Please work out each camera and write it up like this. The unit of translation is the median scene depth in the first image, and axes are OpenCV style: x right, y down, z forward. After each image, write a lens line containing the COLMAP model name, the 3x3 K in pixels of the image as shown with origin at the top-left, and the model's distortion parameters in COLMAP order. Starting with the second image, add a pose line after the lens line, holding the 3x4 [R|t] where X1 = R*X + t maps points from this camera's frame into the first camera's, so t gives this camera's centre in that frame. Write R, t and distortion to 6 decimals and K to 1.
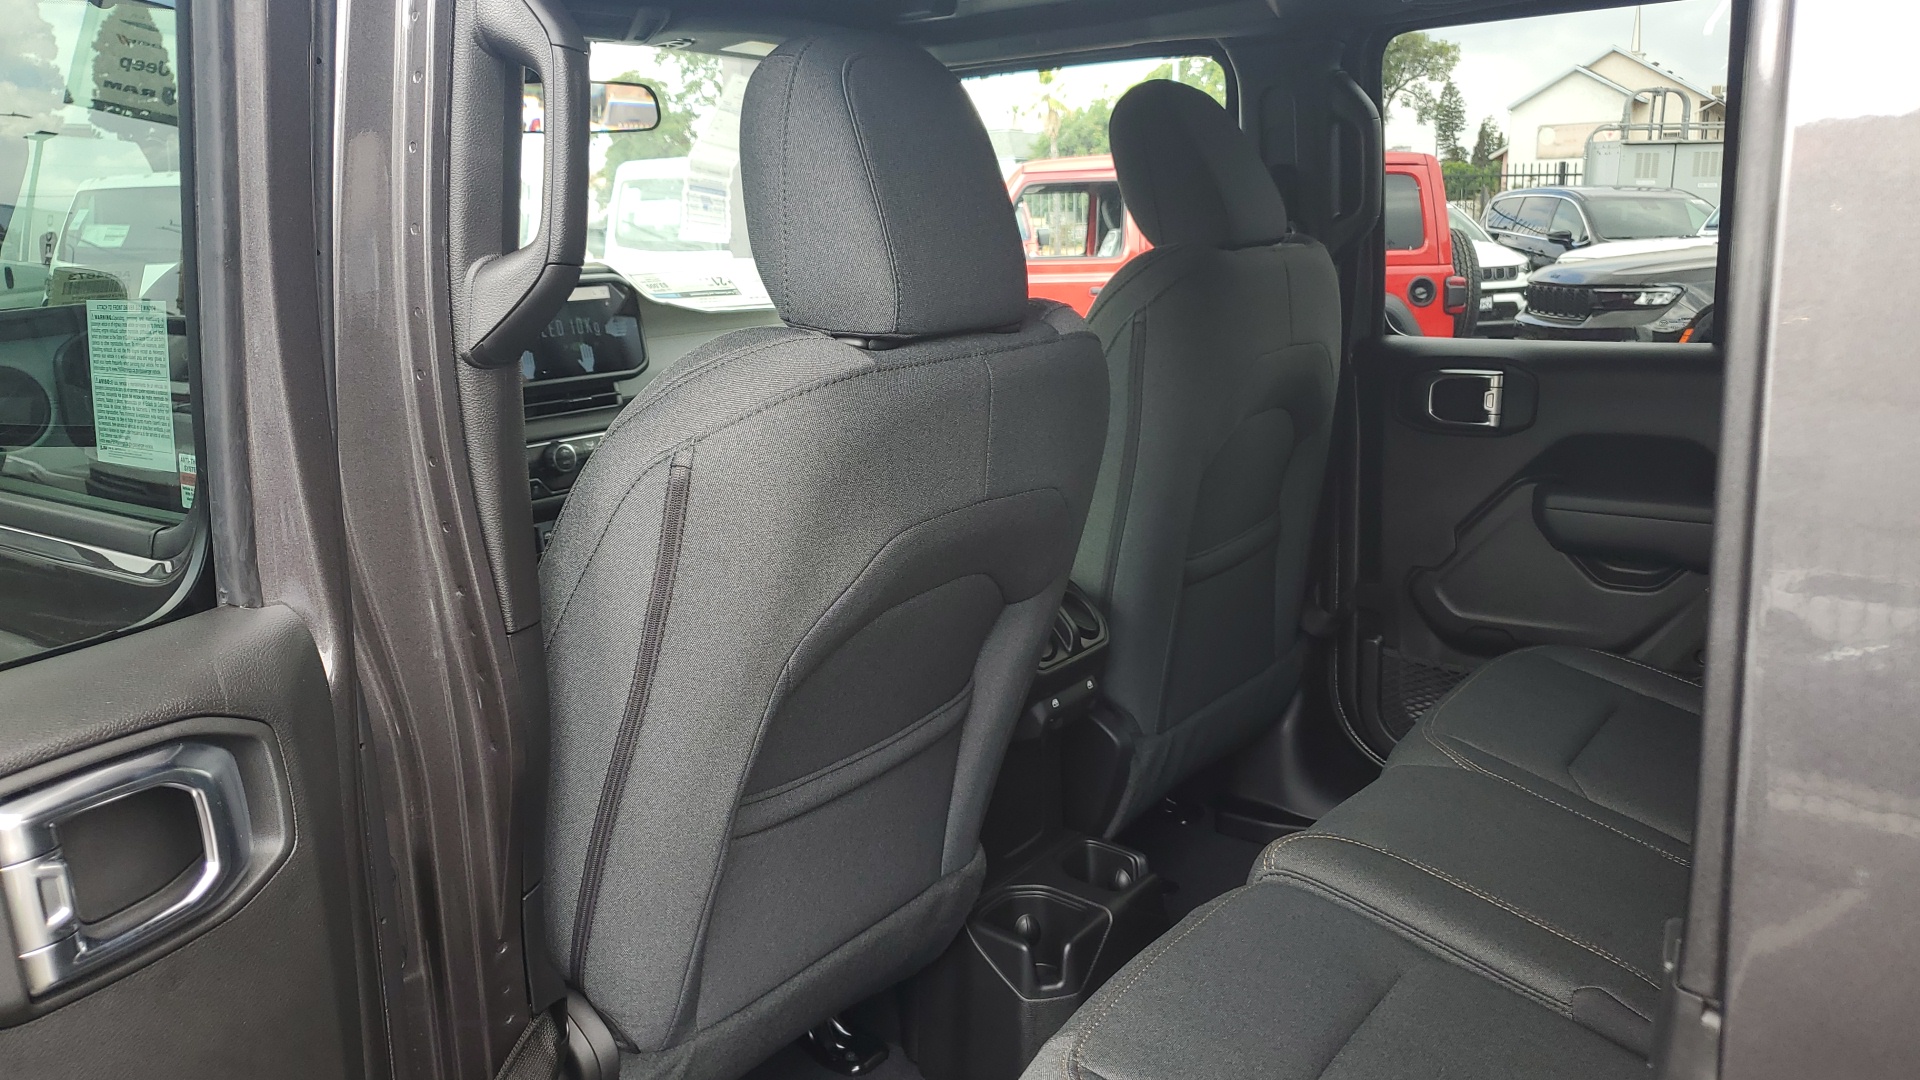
lens RADIAL K [[1458.4, 0, 784.6], [0, 1458.4, 545.7], [0, 0, 1]] dist [0.058879, -0.000225]
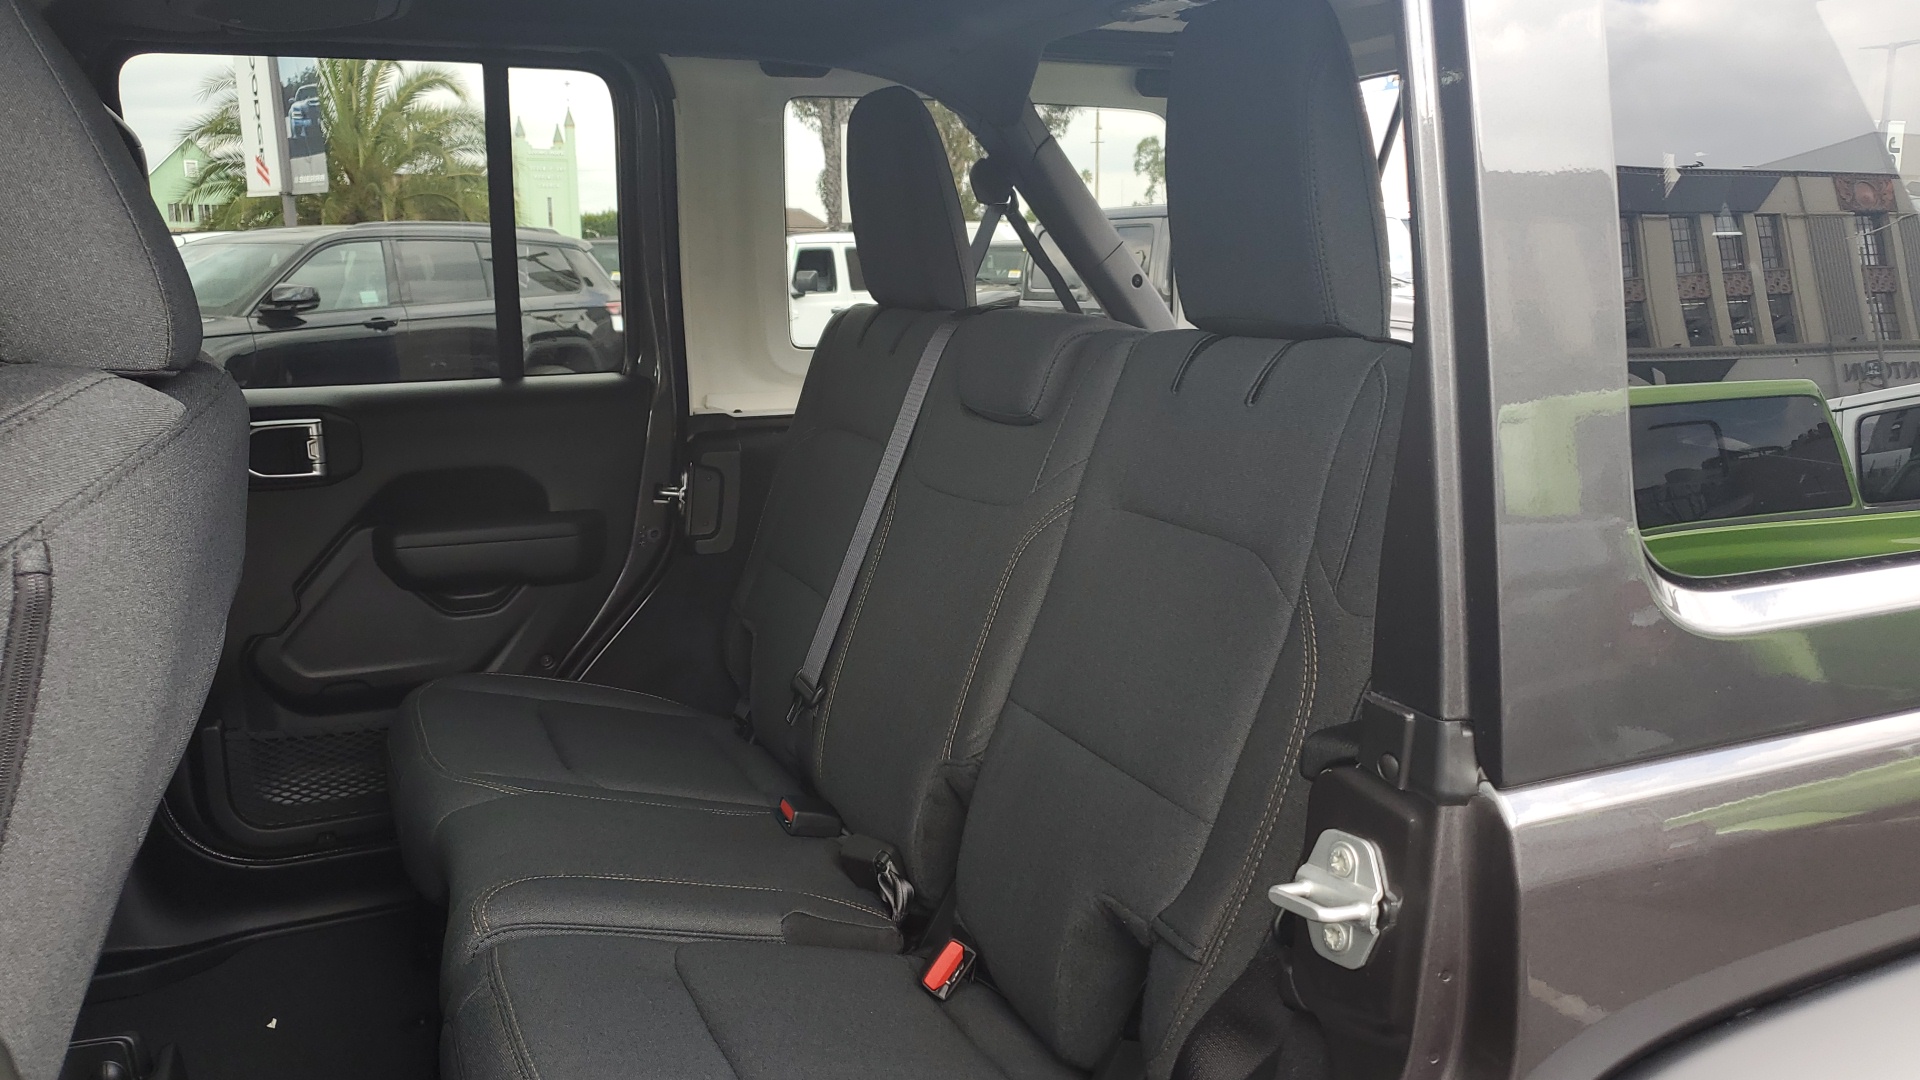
lens RADIAL K [[1579.5, 0, 961.6], [0, 1579.5, 567.8], [0, 0, 1]] dist [-0.004005, -0.008356]
pose [[0.469206, -0.144128, 0.871248, -0.240719], [0.180196, 0.981460, 0.065317, -0.013437], [-0.864509, 0.126348, 0.486478, 0.142590]]
